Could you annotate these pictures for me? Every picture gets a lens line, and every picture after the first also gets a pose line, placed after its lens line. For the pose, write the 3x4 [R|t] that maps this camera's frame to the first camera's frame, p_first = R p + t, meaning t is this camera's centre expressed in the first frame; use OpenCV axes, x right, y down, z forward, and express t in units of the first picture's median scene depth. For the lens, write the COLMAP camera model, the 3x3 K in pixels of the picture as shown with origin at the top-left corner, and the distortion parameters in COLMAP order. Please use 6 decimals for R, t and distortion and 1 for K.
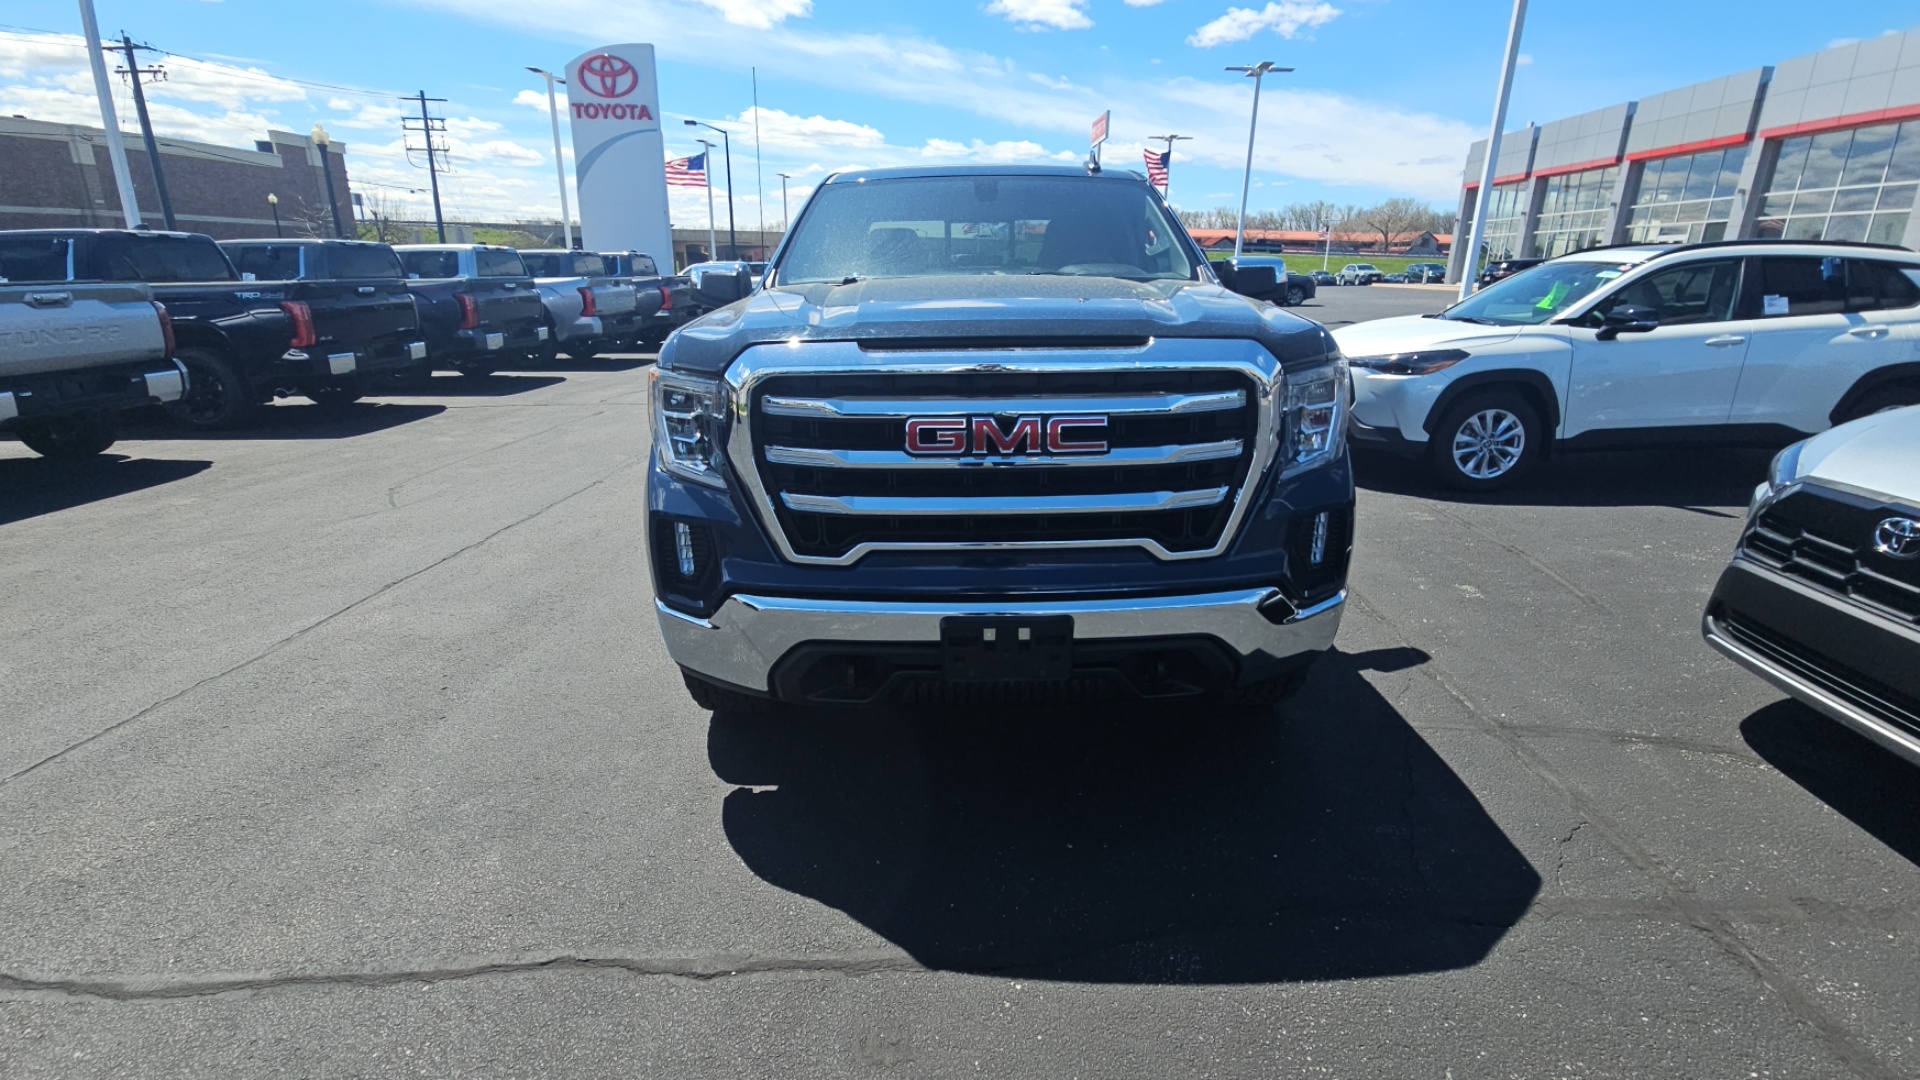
lens RADIAL K [[858.0, 0, 981.1], [0, 858.0, 544.5], [0, 0, 1]] dist [0.001925, -0.002742]
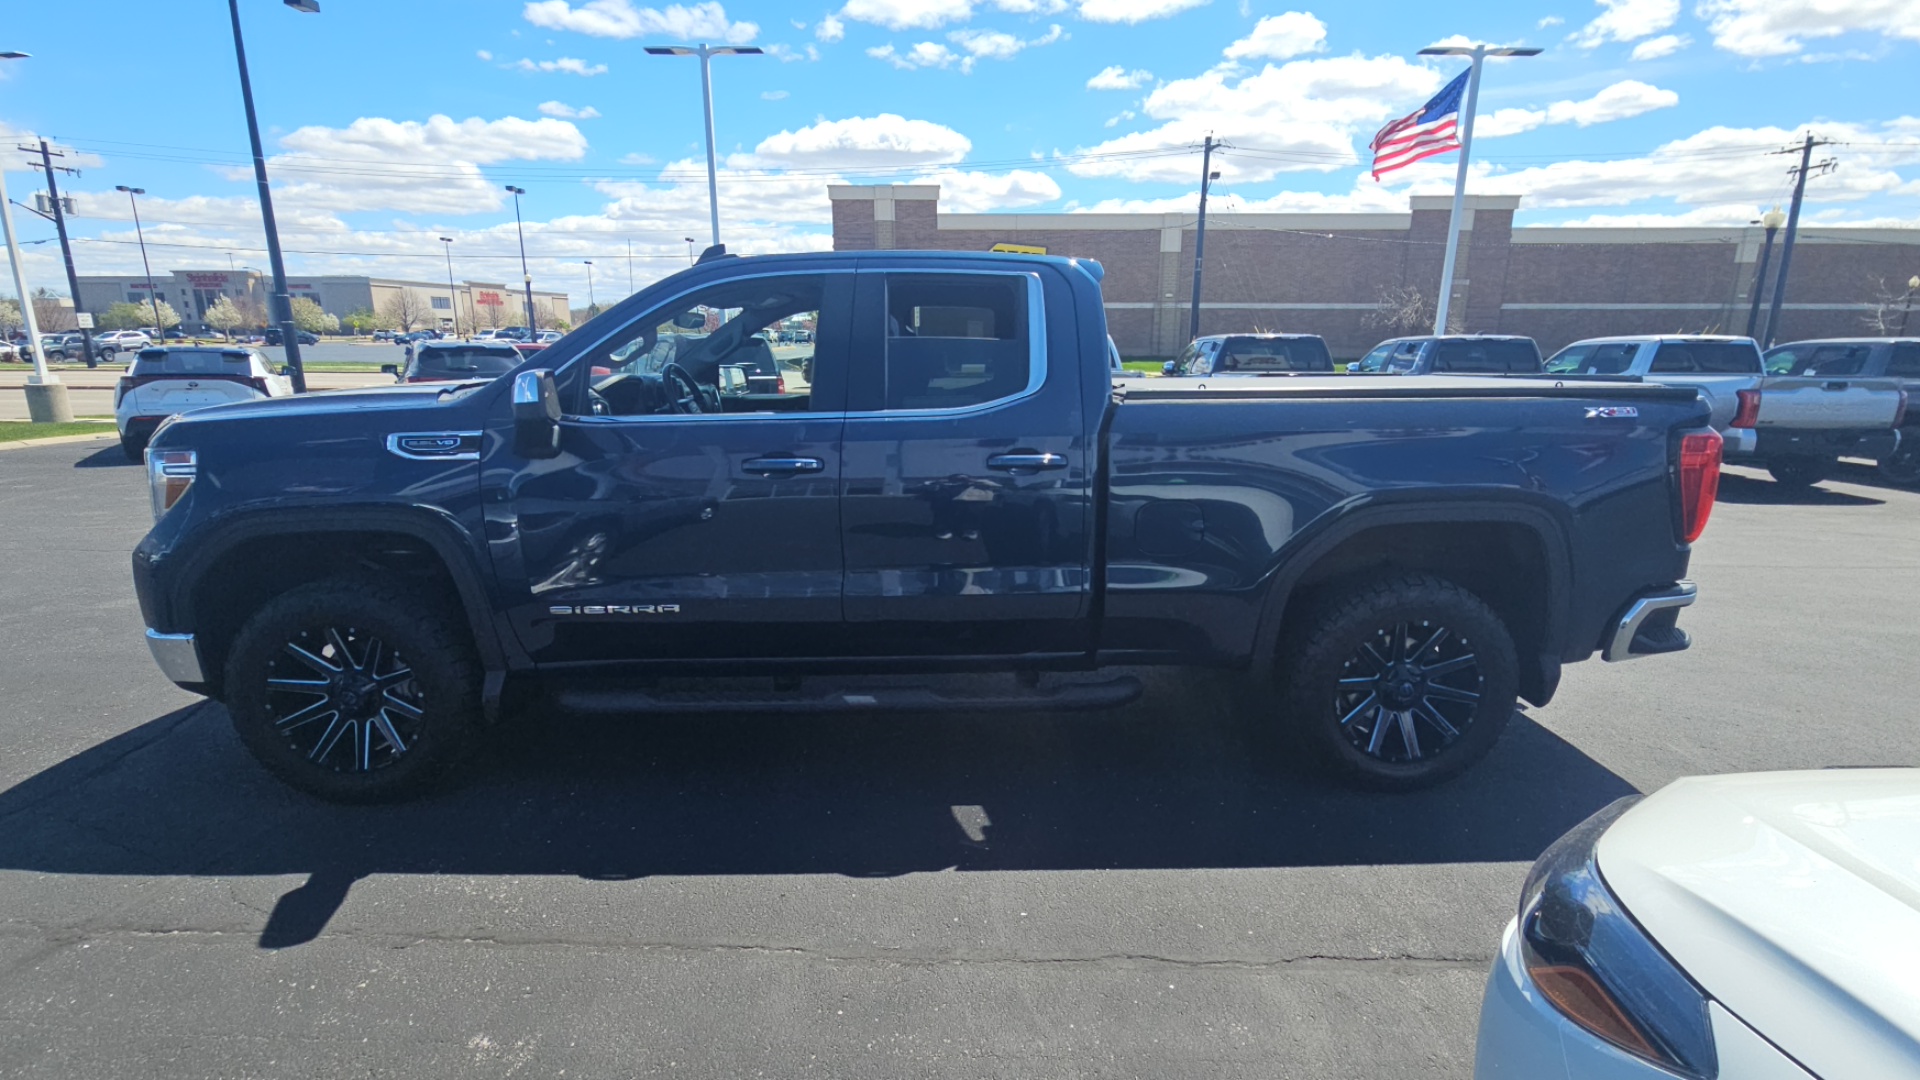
lens RADIAL K [[859.2, 0, 997.6], [0, 859.2, 565.0], [0, 0, 1]] dist [0.002864, -0.005172]
pose [[0.007249, 0.241043, -0.970487, 0.735691], [-0.309763, 0.923316, 0.227013, -0.320508], [0.950786, 0.298976, 0.081360, 0.928364]]
